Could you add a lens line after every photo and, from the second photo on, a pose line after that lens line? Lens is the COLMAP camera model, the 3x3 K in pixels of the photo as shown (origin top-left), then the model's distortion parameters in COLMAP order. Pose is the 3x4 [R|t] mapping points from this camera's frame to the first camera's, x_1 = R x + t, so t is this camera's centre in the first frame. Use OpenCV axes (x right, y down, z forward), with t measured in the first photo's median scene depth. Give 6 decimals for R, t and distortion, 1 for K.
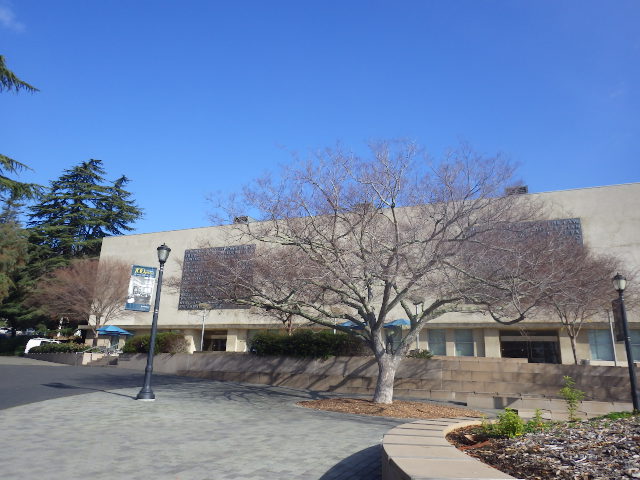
lens RADIAL K [[462.4, 0, 320.0], [0, 462.4, 240.0], [0, 0, 1]] dist [0.006996, -0.000549]
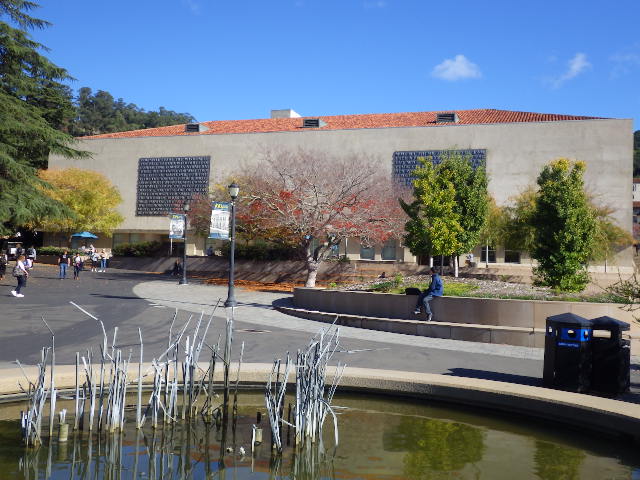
lens RADIAL K [[652.3, 0, 320.7], [0, 652.3, 225.4], [0, 0, 1]] dist [0.017567, 0.009474]
pose [[0.996115, 0.005785, 0.087877, -0.015627], [-0.023586, 0.978912, 0.202918, -0.139350], [-0.084850, -0.204202, 0.975245, -0.496571]]
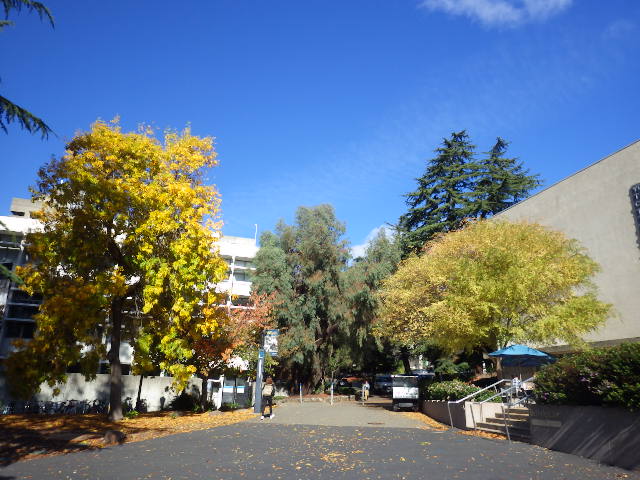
lens RADIAL K [[462.4, 0, 320.0], [0, 462.4, 240.0], [0, 0, 1]] dist [0.006996, -0.000549]
pose [[0.647534, -0.236650, -0.724359, -0.162682], [0.181197, 0.971110, -0.155285, 0.095850], [0.740181, -0.030699, 0.671707, 0.414590]]
